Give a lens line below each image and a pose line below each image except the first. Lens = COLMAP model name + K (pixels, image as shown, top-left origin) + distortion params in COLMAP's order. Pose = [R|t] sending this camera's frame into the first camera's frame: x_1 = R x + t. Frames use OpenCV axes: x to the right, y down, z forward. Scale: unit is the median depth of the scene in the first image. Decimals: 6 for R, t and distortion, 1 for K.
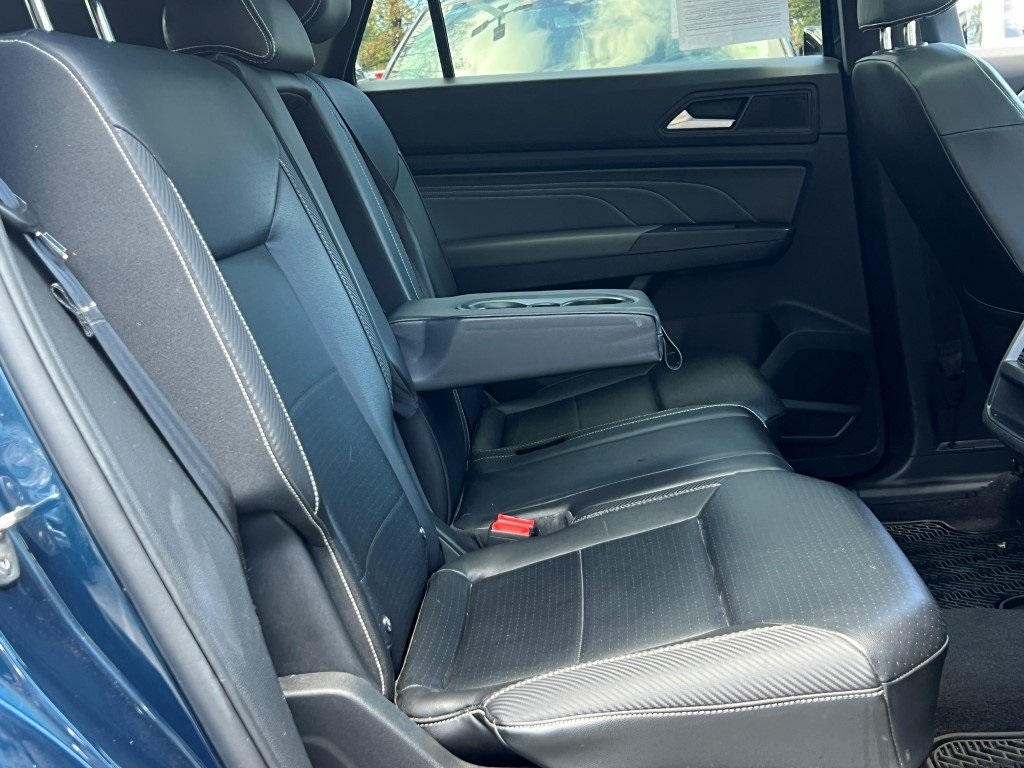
lens RADIAL K [[1299.6, 0, 512.0], [0, 1299.6, 384.0], [0, 0, 1]] dist [0.241564, 0.004378]
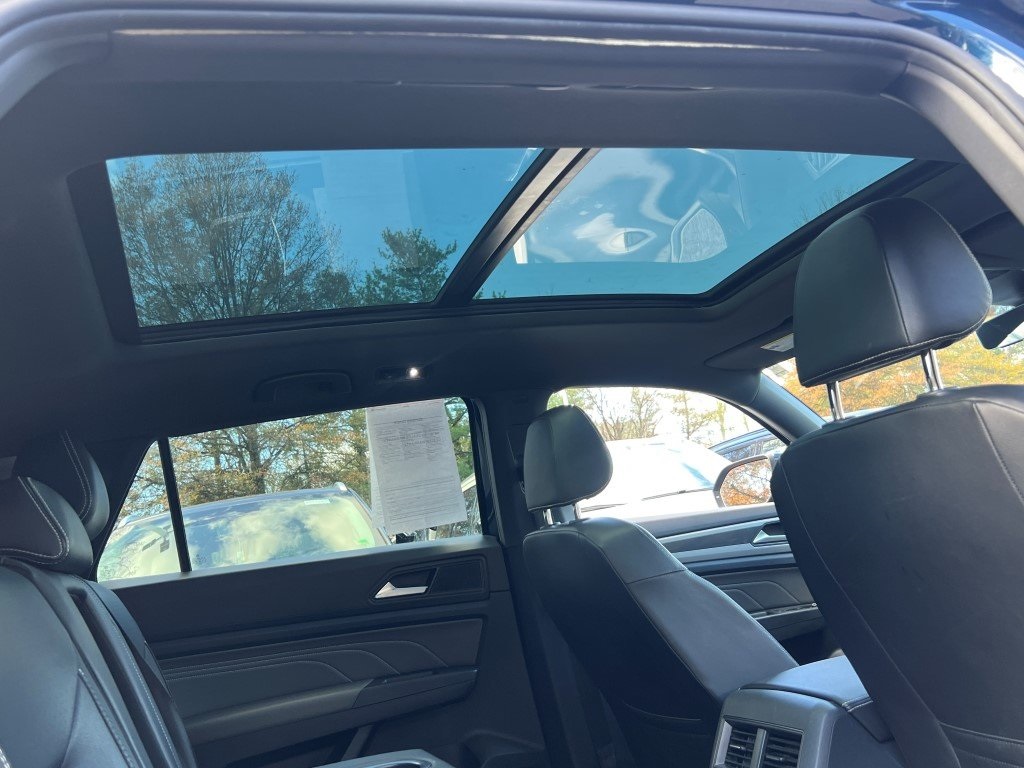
lens RADIAL K [[900.2, 0, 512.0], [0, 900.2, 384.0], [0, 0, 1]] dist [-0.033861, -0.008801]
pose [[0.933226, -0.013474, 0.359036, -0.059163], [0.160454, 0.909740, -0.382920, -0.035980], [-0.321470, 0.414959, 0.851155, 0.171114]]
